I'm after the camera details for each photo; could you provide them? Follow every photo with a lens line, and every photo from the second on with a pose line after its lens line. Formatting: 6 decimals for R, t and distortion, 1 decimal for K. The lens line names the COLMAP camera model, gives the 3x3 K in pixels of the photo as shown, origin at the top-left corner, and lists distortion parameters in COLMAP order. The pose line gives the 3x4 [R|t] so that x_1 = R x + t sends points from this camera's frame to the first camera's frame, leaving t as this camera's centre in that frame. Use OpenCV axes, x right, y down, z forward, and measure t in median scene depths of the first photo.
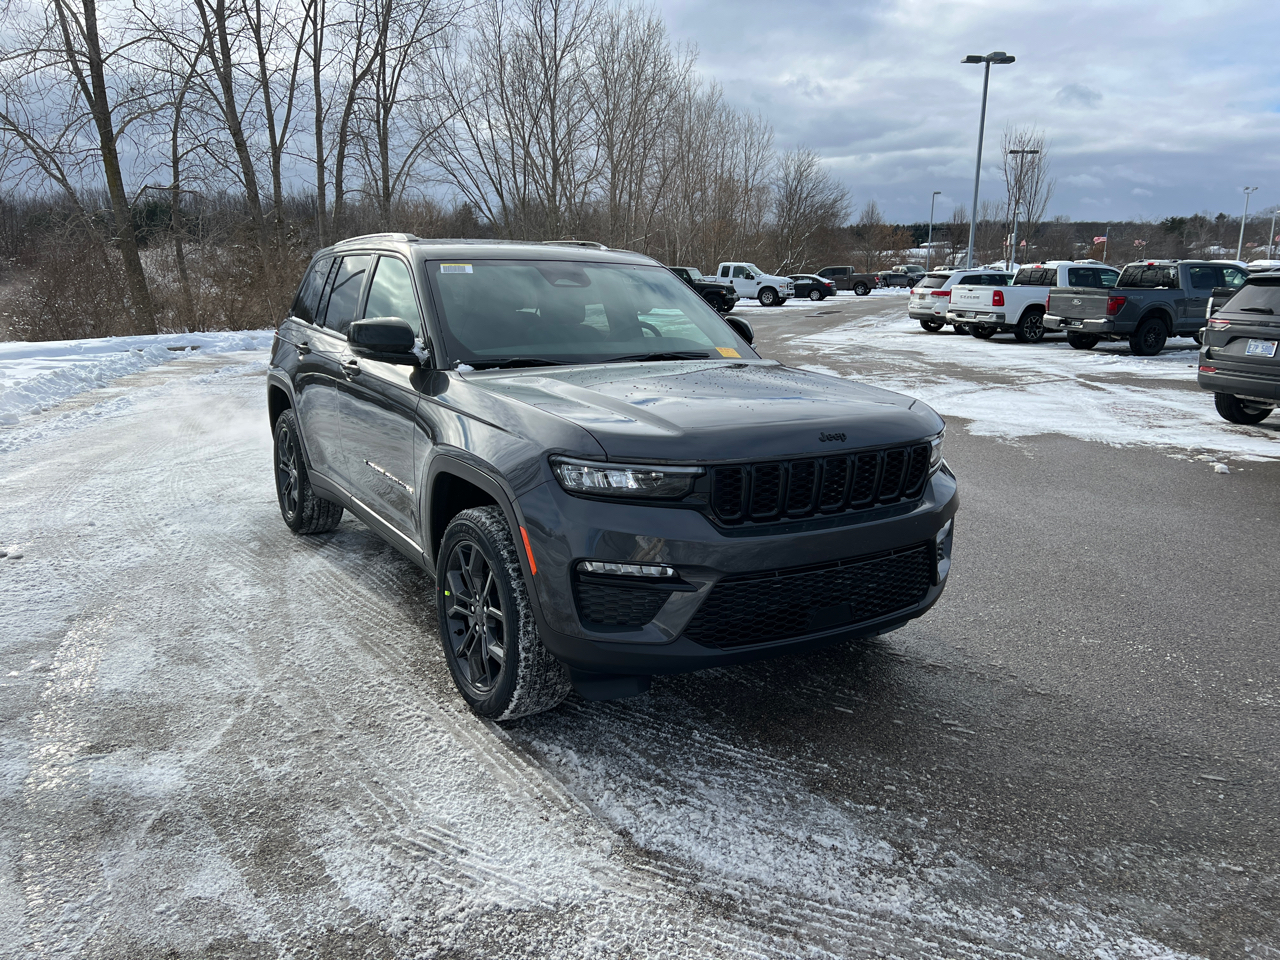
lens RADIAL K [[951.2, 0, 639.5], [0, 951.2, 477.0], [0, 0, 1]] dist [0.050958, -0.048843]
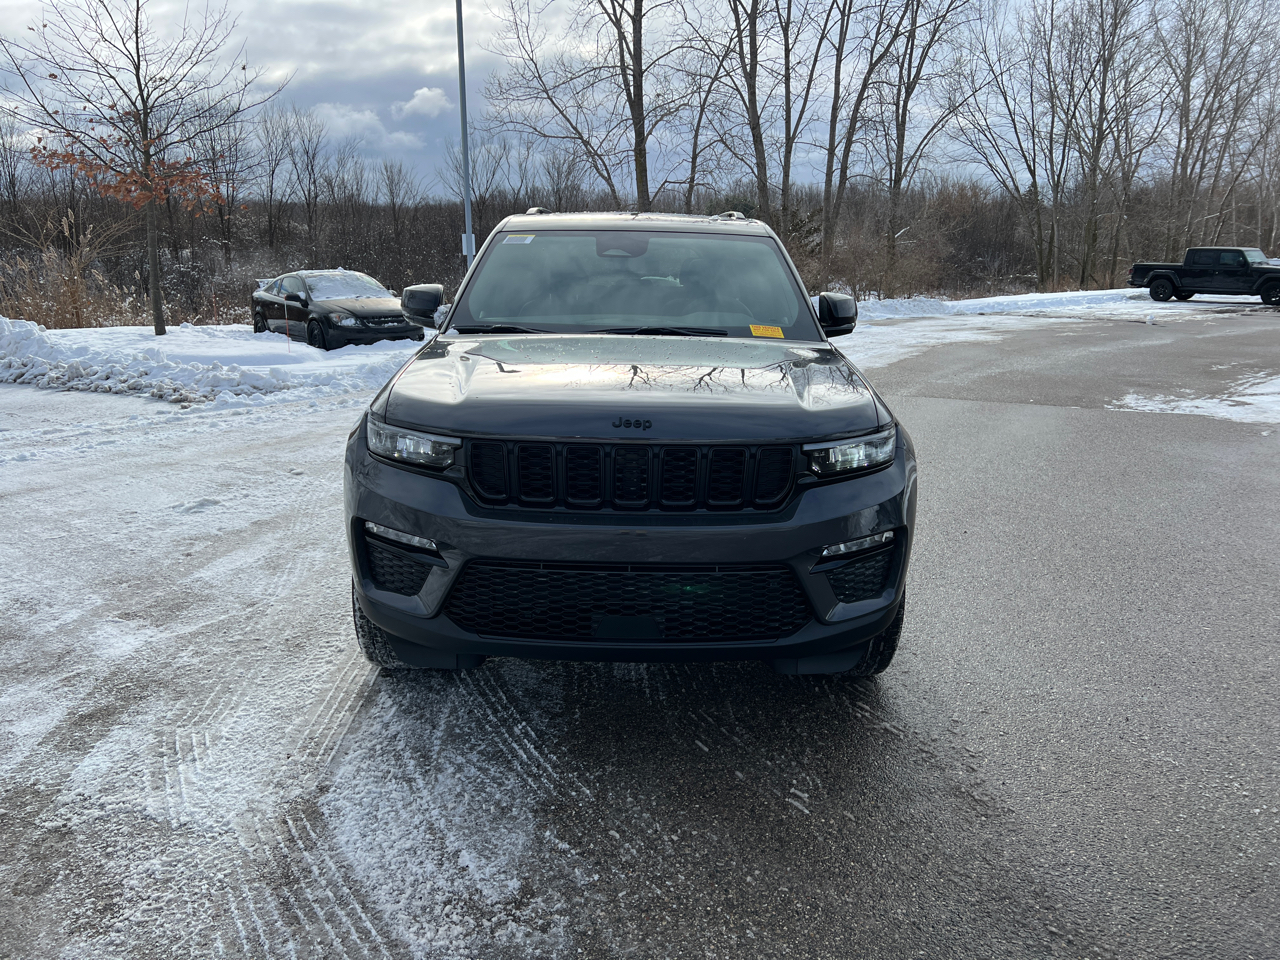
lens RADIAL K [[951.2, 0, 636.5], [0, 951.2, 468.4], [0, 0, 1]] dist [0.050958, -0.048843]
pose [[0.851498, 0.113997, -0.511816, 0.076191], [-0.111241, 0.993136, 0.036133, -0.003781], [0.512422, 0.026168, 0.858335, 0.029947]]
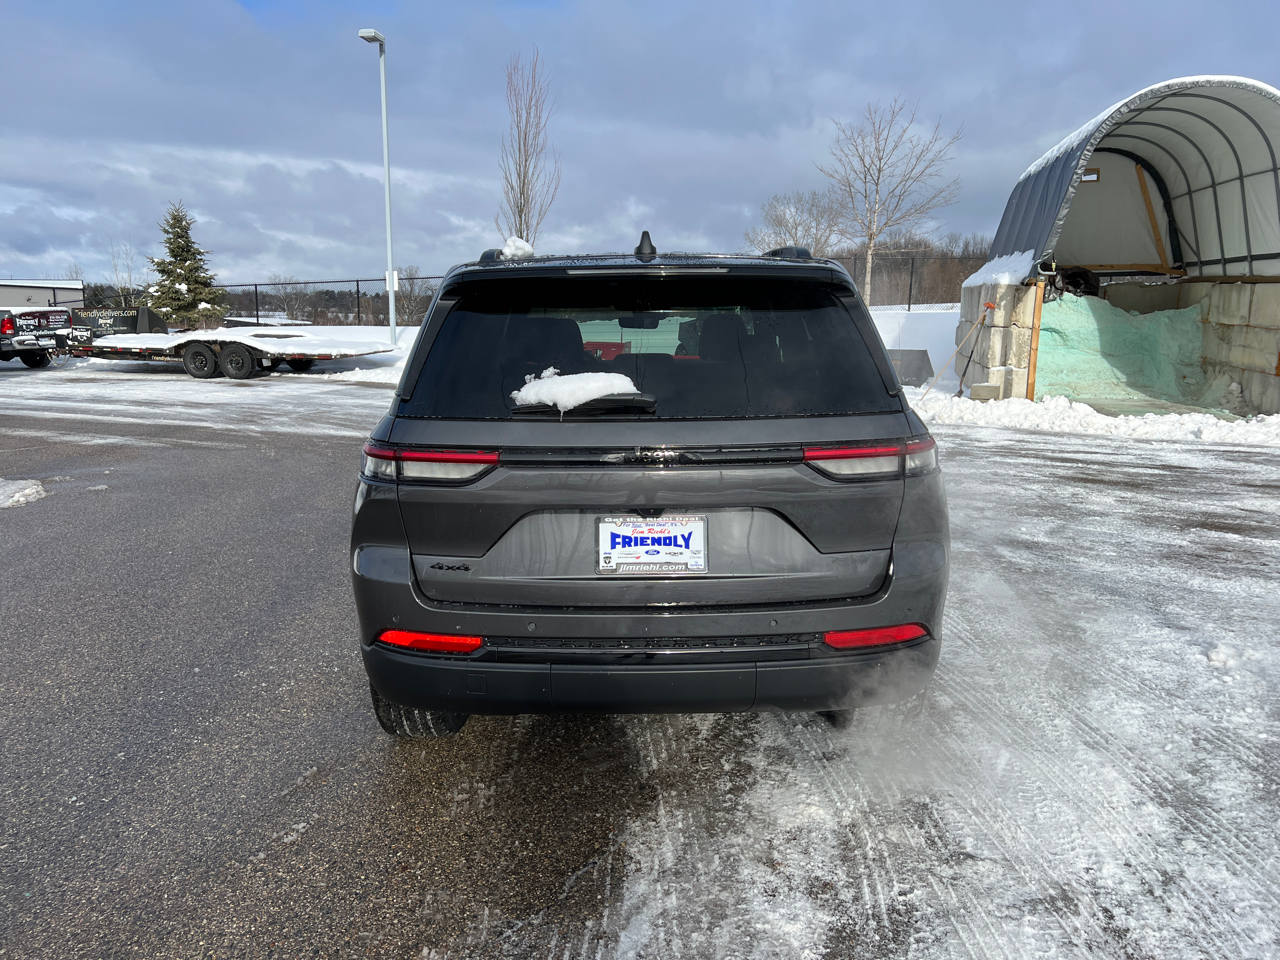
lens RADIAL K [[951.2, 0, 633.9], [0, 951.2, 481.2], [0, 0, 1]] dist [0.050958, -0.048843]
pose [[-0.850398, -0.096443, 0.517226, -0.115593], [0.102893, 0.933590, 0.343252, -0.069866], [-0.515981, 0.345120, -0.784000, 0.334592]]
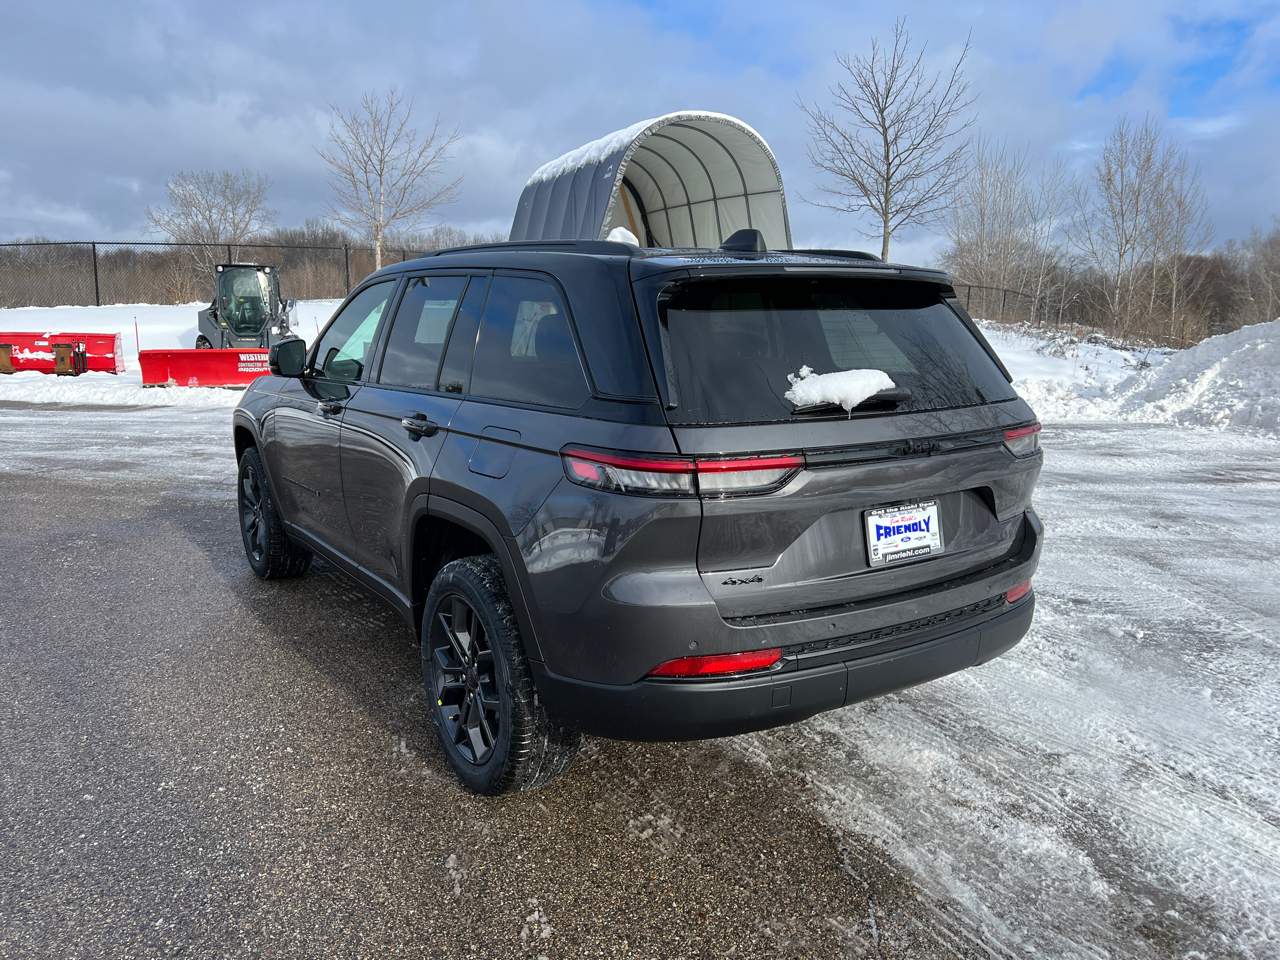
lens RADIAL K [[951.2, 0, 635.3], [0, 951.2, 486.6], [0, 0, 1]] dist [0.050958, -0.048843]
pose [[-0.999527, -0.011557, -0.028502, -0.037210], [-0.021512, 0.925017, 0.379315, -0.073079], [0.021981, 0.379749, -0.924828, 0.351865]]
